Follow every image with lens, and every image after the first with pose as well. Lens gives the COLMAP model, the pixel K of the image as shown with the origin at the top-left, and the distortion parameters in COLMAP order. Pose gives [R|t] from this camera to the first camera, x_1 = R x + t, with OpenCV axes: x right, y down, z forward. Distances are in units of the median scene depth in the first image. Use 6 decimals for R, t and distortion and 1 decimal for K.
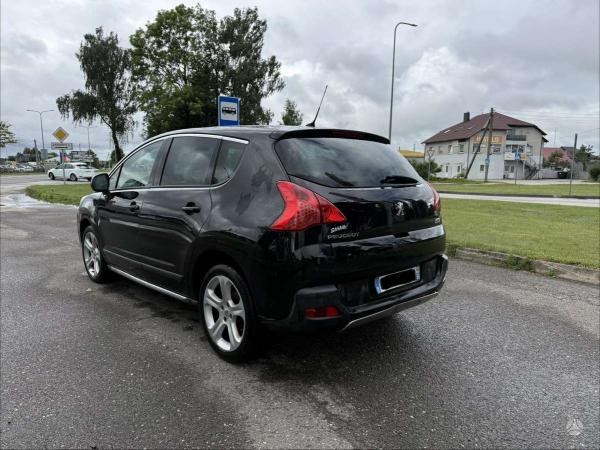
lens RADIAL K [[449.1, 0, 297.4], [0, 449.1, 227.6], [0, 0, 1]] dist [0.080875, -0.102945]
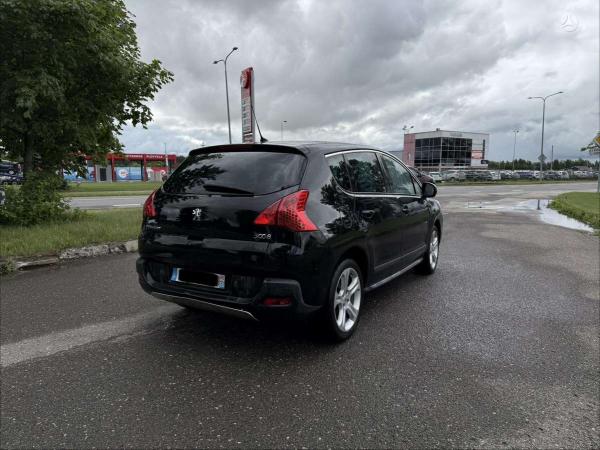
lens RADIAL K [[449.1, 0, 297.4], [0, 449.1, 227.6], [0, 0, 1]] dist [0.080875, -0.102945]
pose [[0.212464, 0.108085, -0.971173, 1.336284], [-0.121724, 0.989050, 0.083445, -0.130207], [0.969558, 0.100486, 0.223294, 0.970710]]
